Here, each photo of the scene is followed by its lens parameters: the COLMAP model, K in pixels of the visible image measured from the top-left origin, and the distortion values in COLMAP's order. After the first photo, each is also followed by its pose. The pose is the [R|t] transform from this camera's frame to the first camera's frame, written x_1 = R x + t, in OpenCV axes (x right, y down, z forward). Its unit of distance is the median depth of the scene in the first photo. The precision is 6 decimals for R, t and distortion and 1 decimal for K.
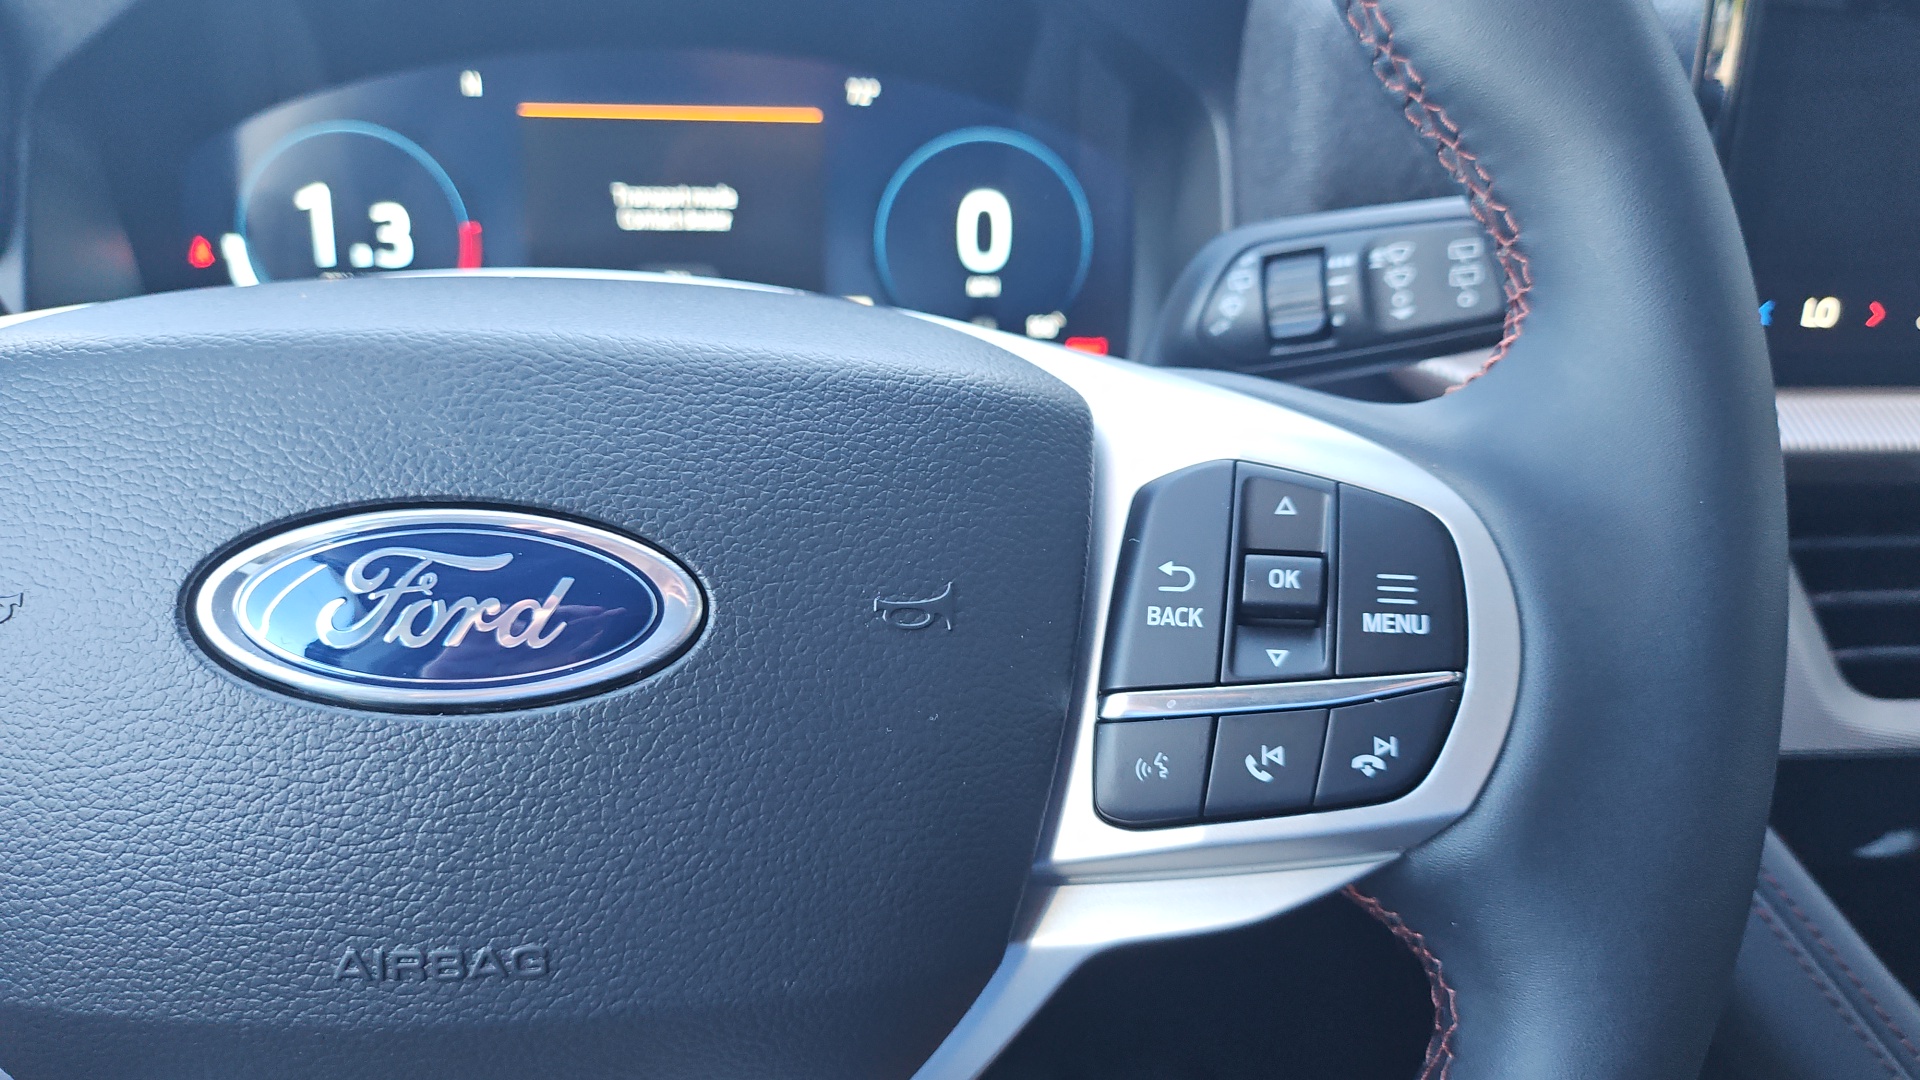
lens RADIAL K [[1380.9, 0, 956.9], [0, 1380.9, 531.3], [0, 0, 1]] dist [0.042349, -0.057471]
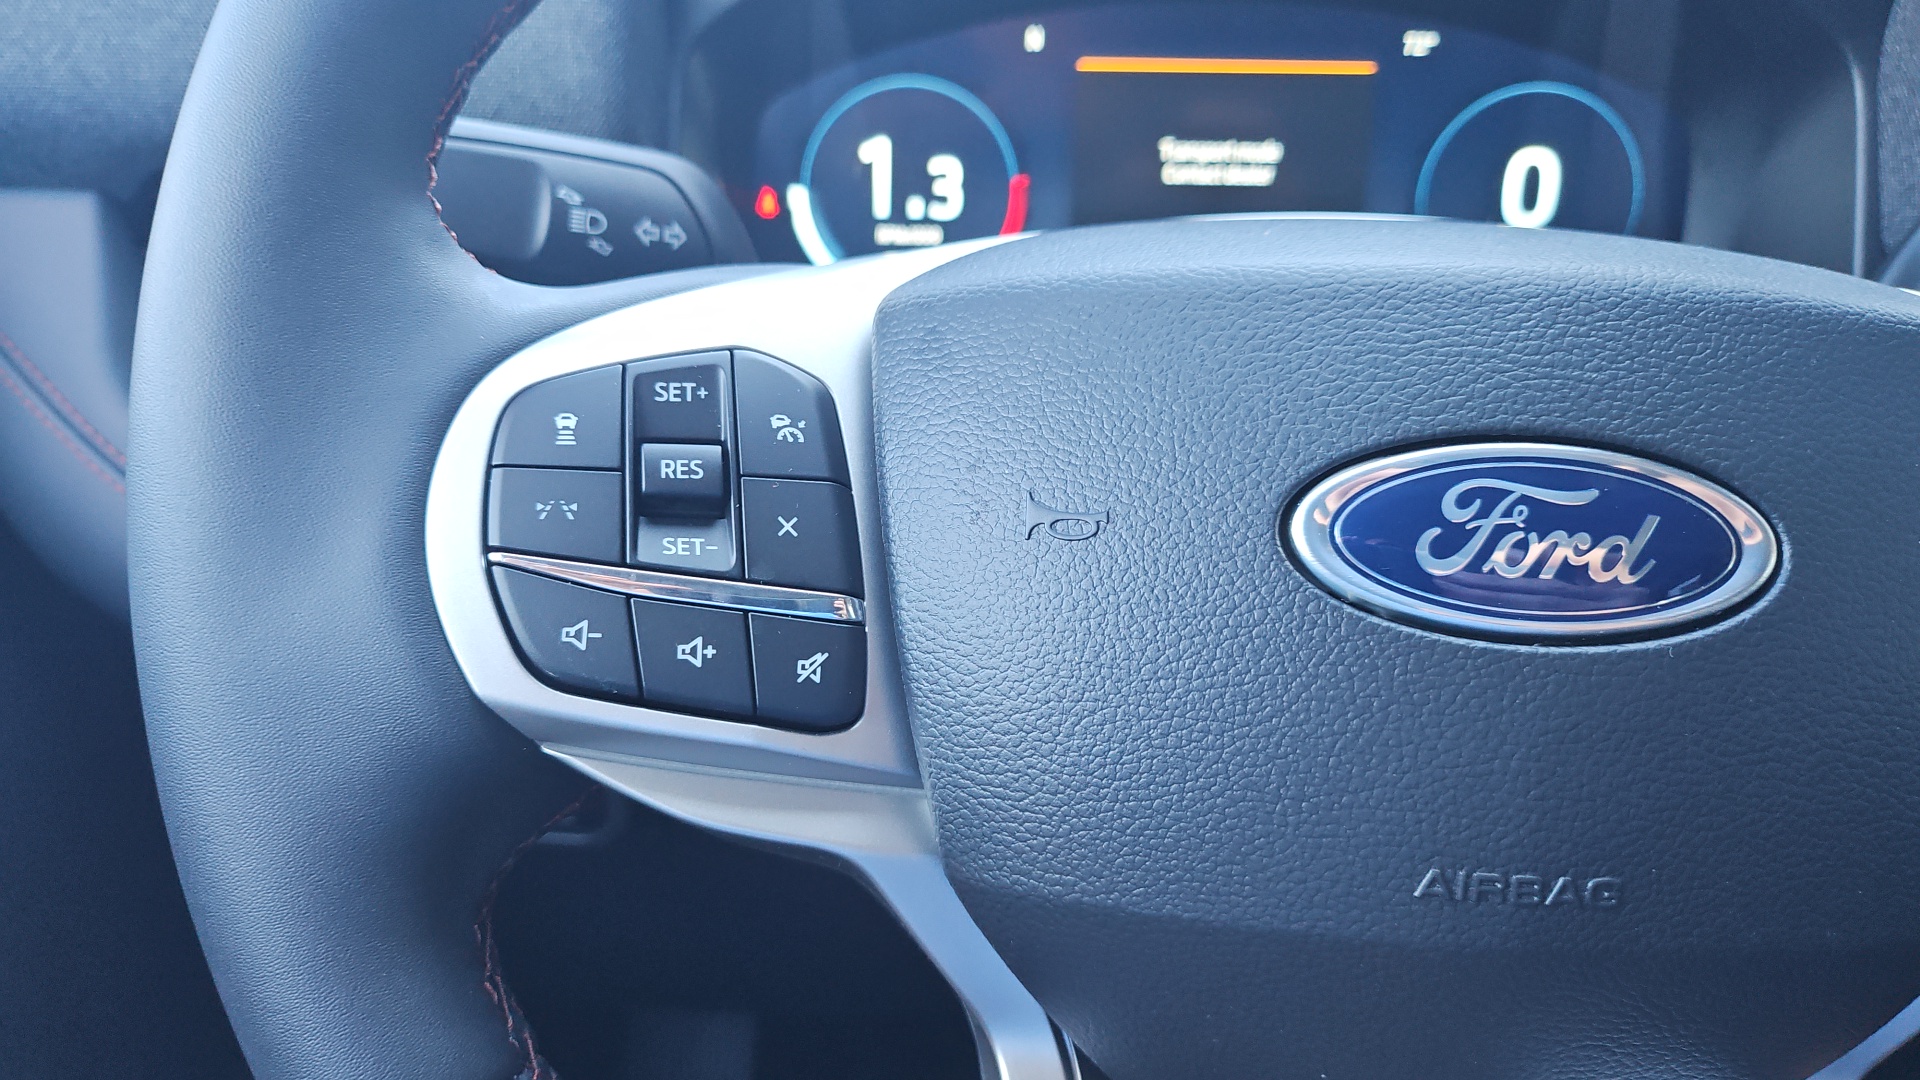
lens RADIAL K [[1380.9, 0, 965.9], [0, 1380.9, 541.5], [0, 0, 1]] dist [0.042349, -0.057471]
pose [[0.994016, 0.038433, -0.102255, -0.669401], [-0.035605, 0.998935, 0.029340, 0.040510], [0.103273, -0.025524, 0.994325, -0.046291]]
